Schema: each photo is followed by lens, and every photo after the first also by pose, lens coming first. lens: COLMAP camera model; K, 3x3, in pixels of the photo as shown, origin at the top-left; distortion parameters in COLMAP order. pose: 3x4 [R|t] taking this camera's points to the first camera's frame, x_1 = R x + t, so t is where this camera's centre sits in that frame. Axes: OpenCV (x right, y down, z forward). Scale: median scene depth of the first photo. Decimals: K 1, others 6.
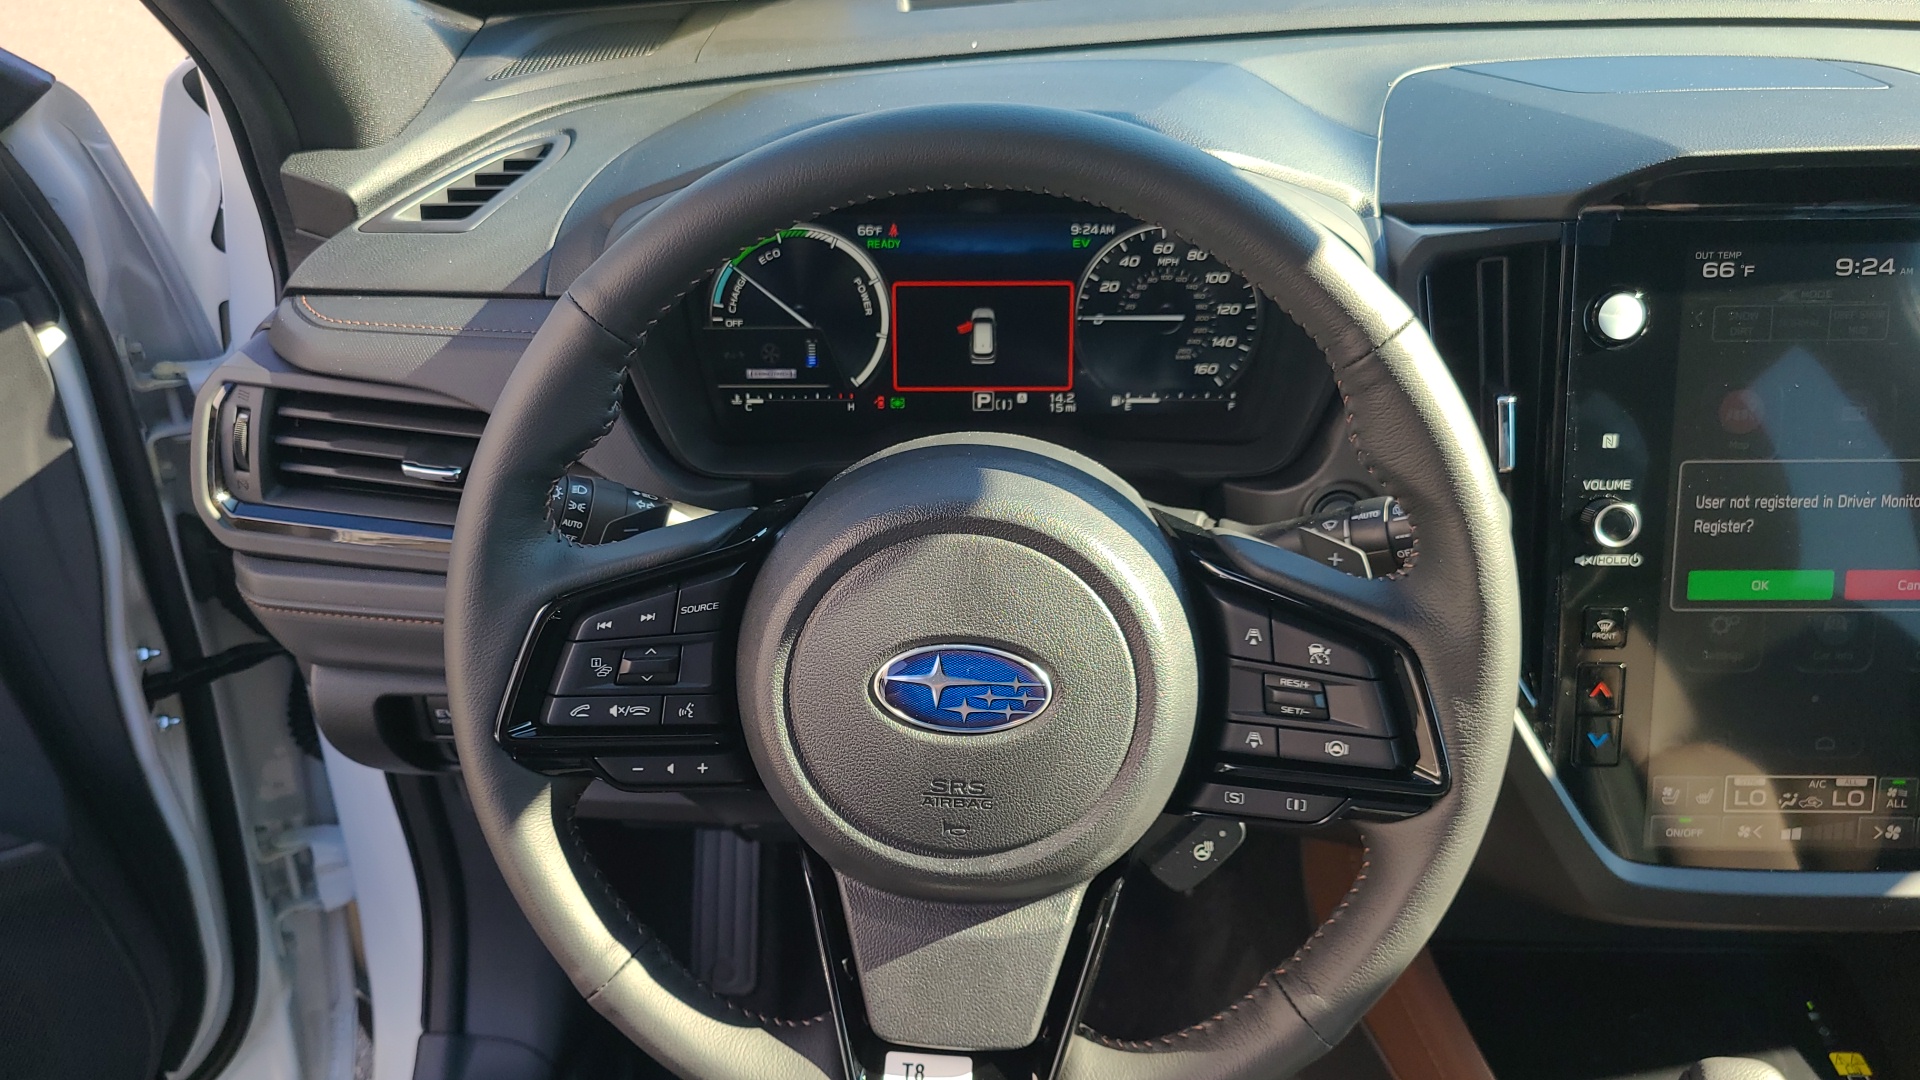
lens RADIAL K [[1457.1, 0, 935.7], [0, 1457.1, 546.9], [0, 0, 1]] dist [0.041032, -0.003593]
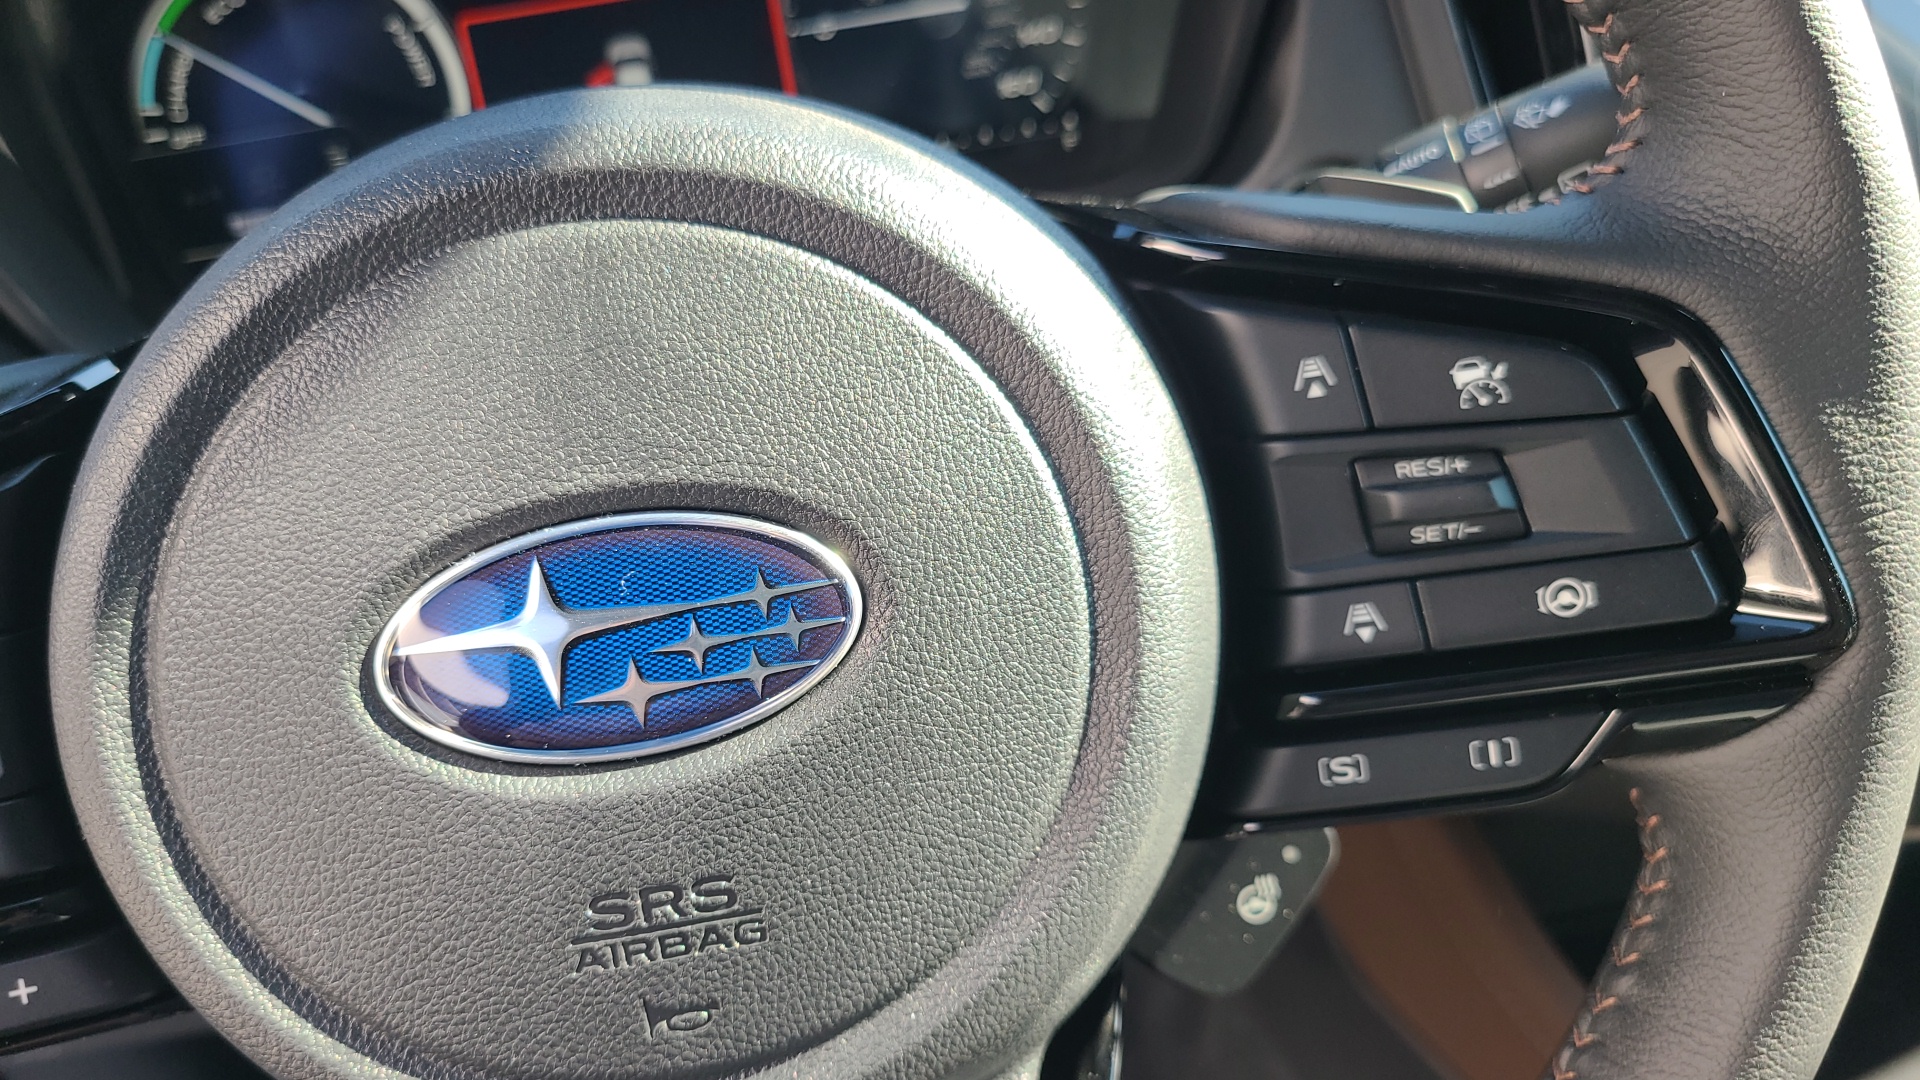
lens RADIAL K [[1488.2, 0, 923.5], [0, 1488.2, 560.4], [0, 0, 1]] dist [-0.006320, -0.006891]
pose [[0.972068, -0.198067, 0.125911, 0.047333], [0.199556, 0.979886, 0.000799, 0.089970], [-0.123537, 0.024349, 0.992041, 0.599509]]
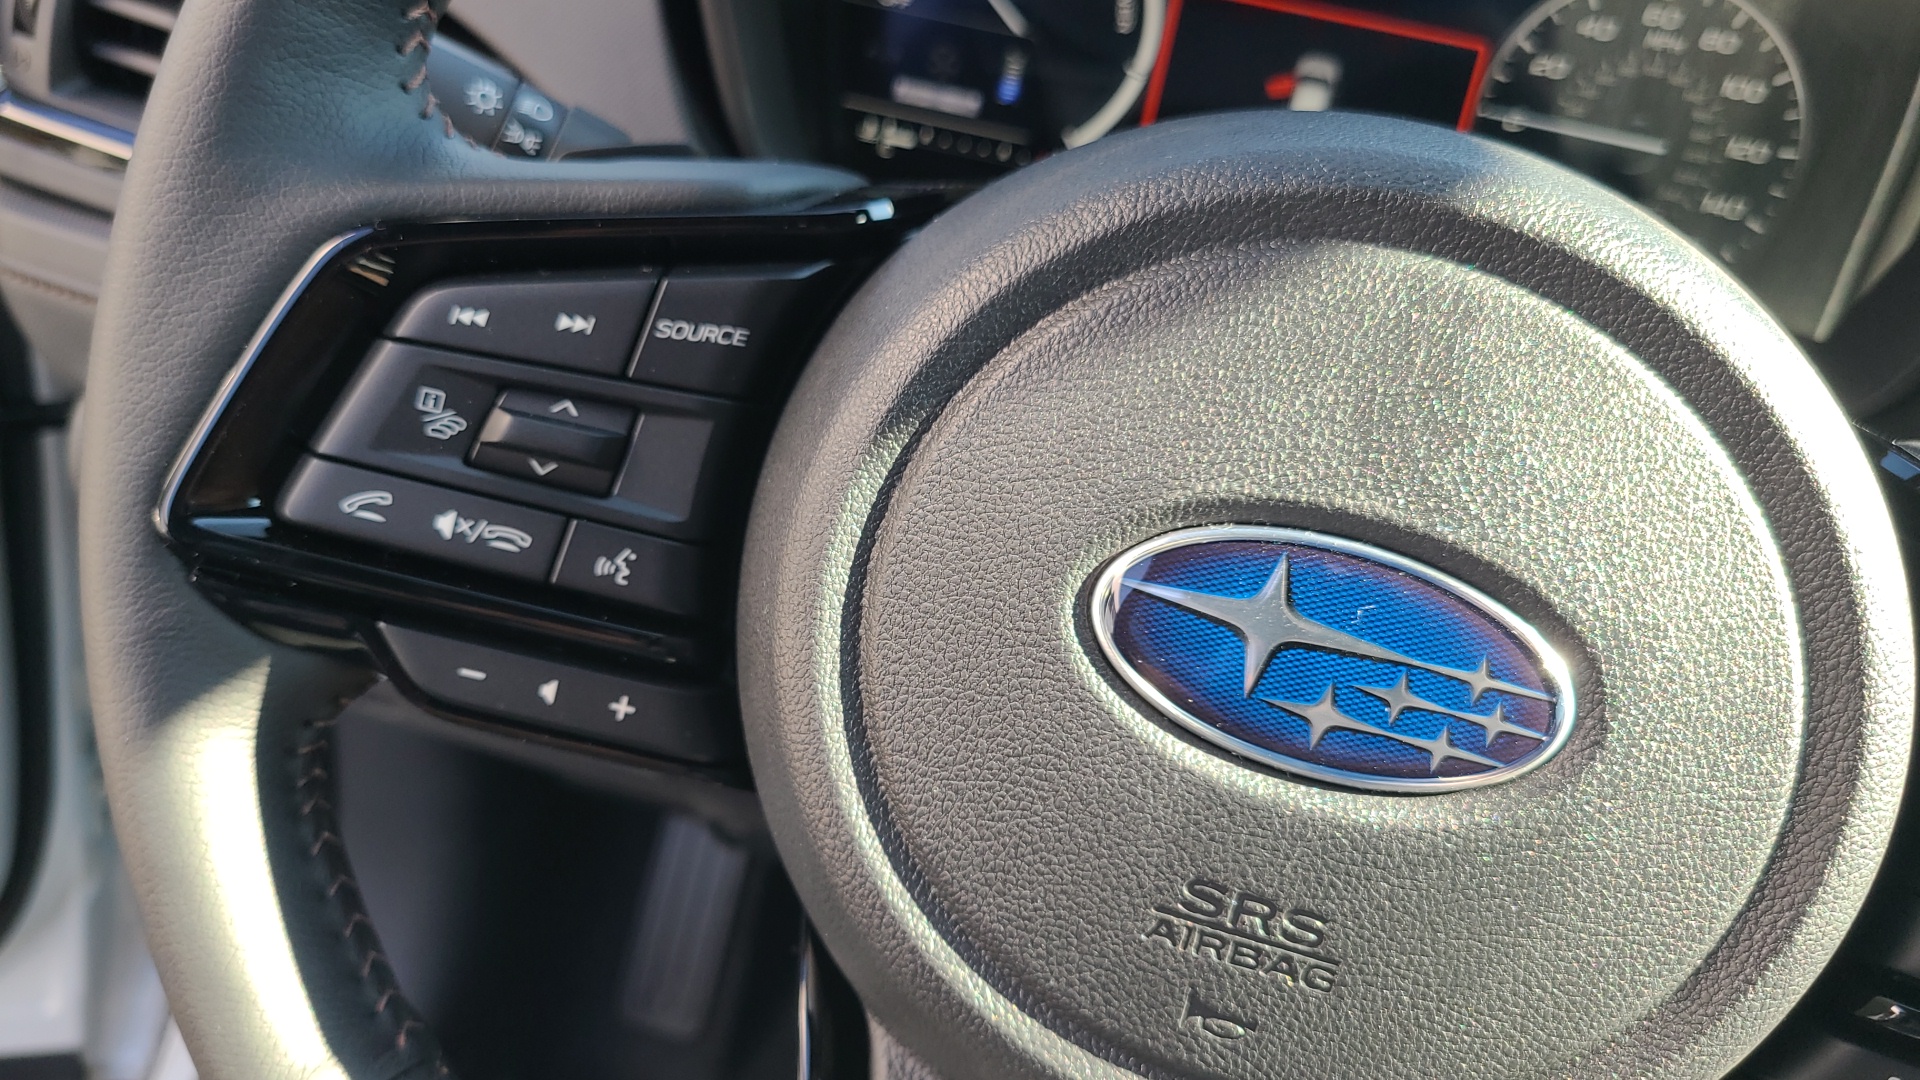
lens RADIAL K [[1488.2, 0, 923.5], [0, 1488.2, 560.4], [0, 0, 1]] dist [-0.006320, -0.006891]
pose [[0.972194, 0.227974, -0.053550, -0.064252], [-0.227949, 0.973650, 0.006645, 0.090561], [0.053654, 0.005746, 0.998543, 0.596870]]
